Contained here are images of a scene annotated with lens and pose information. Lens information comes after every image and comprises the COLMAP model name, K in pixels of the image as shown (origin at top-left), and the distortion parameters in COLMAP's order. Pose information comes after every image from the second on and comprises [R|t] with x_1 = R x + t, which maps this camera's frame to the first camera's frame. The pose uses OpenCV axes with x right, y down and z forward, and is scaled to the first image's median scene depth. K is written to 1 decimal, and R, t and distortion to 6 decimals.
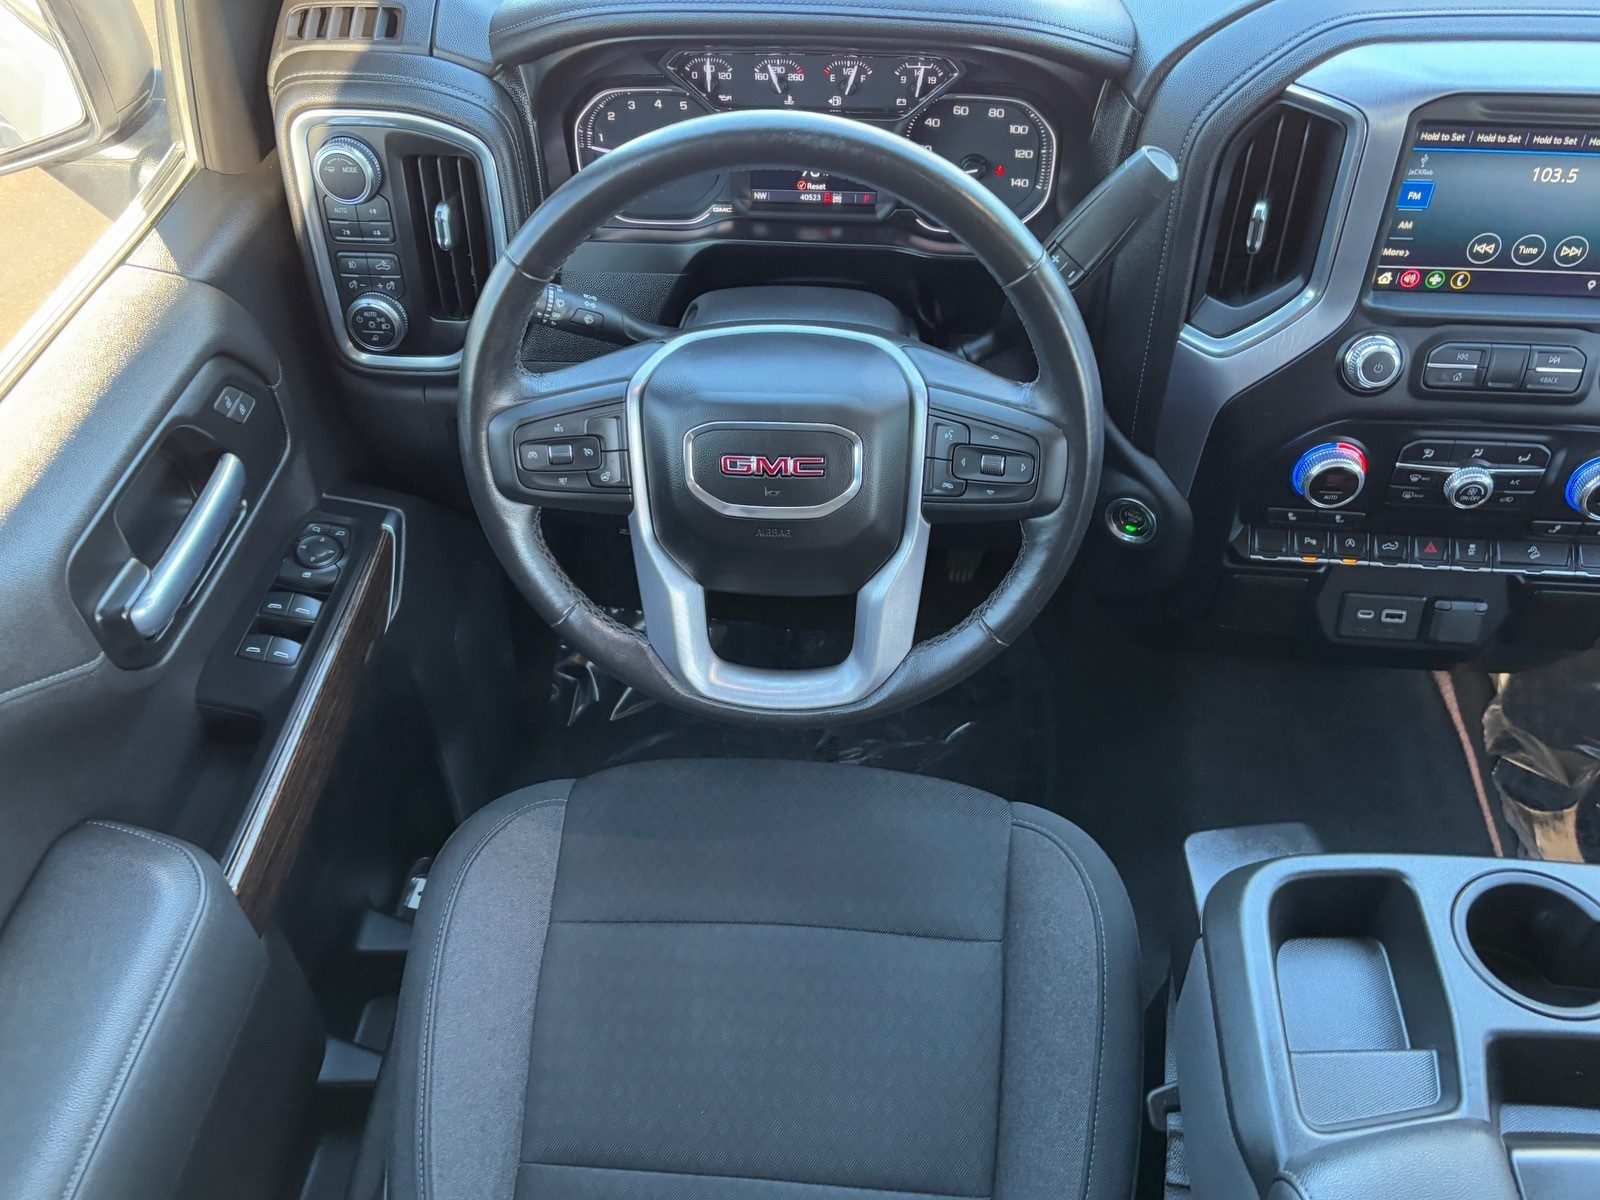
lens RADIAL K [[1321.9, 0, 777.2], [0, 1321.9, 611.5], [0, 0, 1]] dist [0.037199, -0.049769]
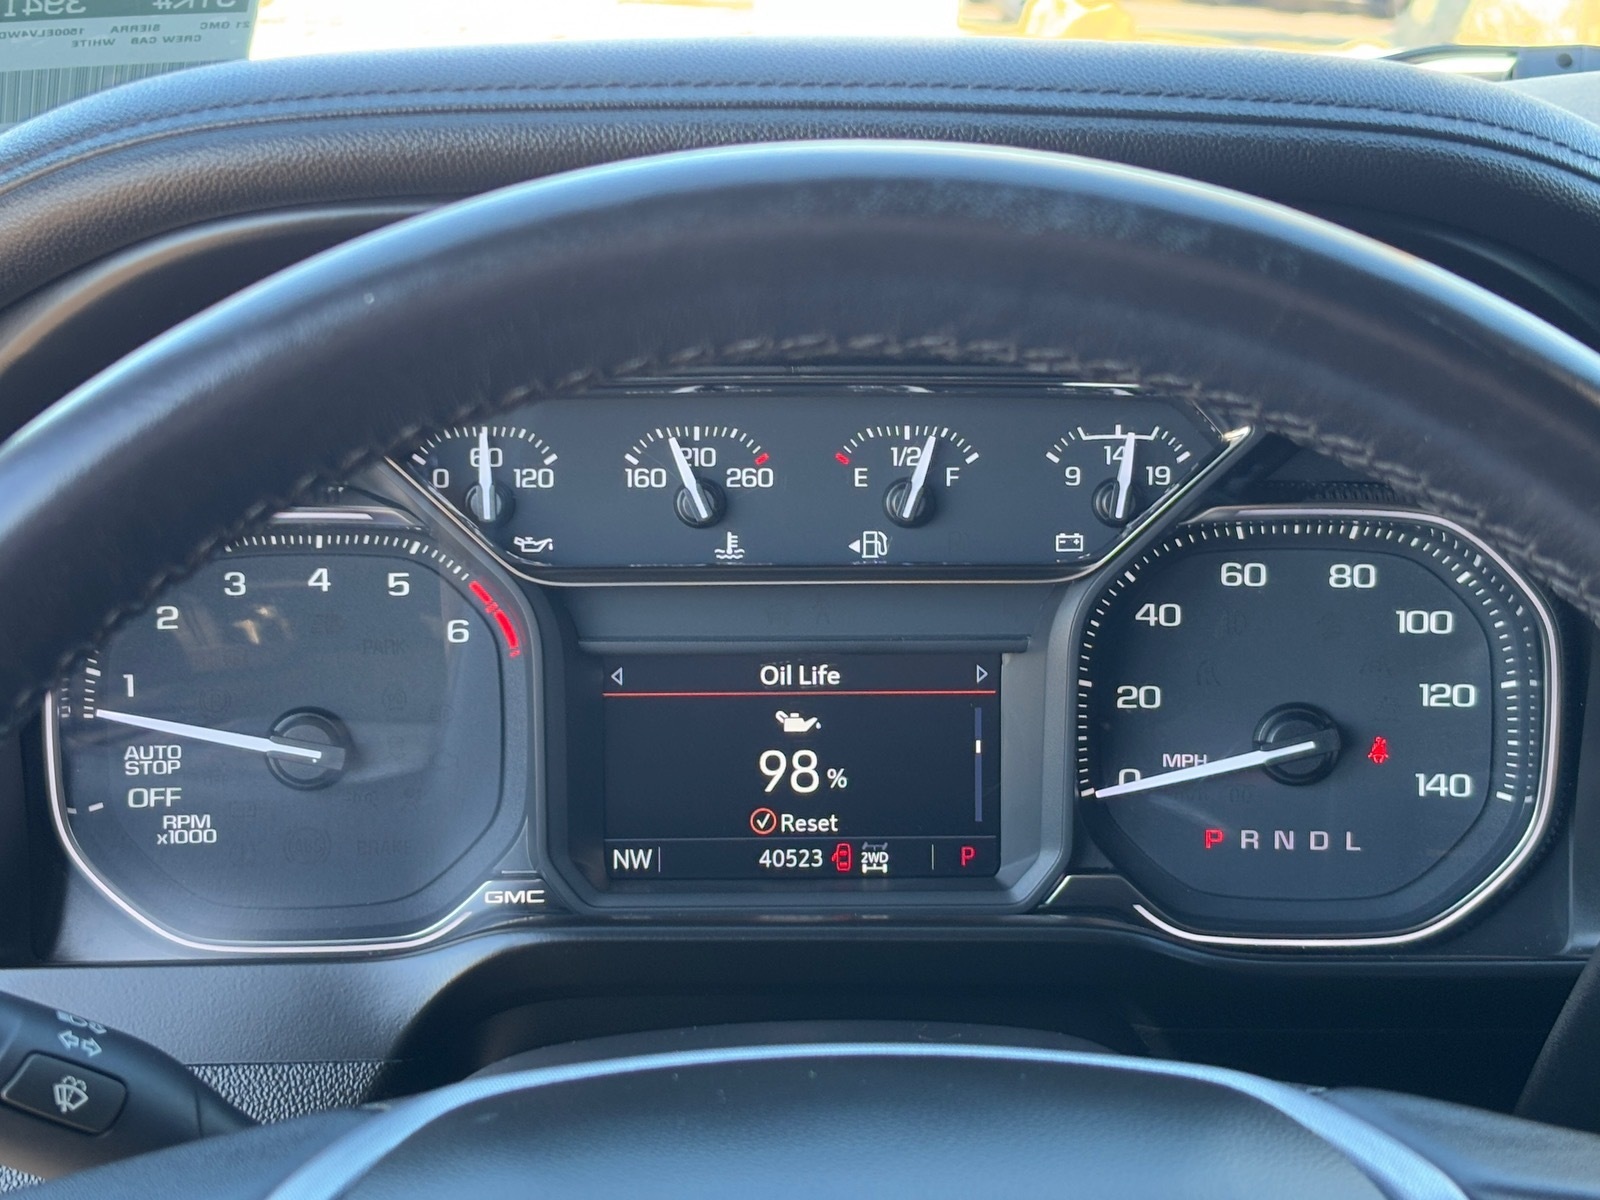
lens RADIAL K [[2960.1, 0, 760.0], [0, 2960.1, 568.0], [0, 0, 1]] dist [0.183009, 0.000000]
pose [[0.993070, -0.003152, 0.117481, -0.072642], [0.070173, 0.817780, -0.571236, 0.039590], [-0.094273, 0.575522, 0.812334, 0.426779]]
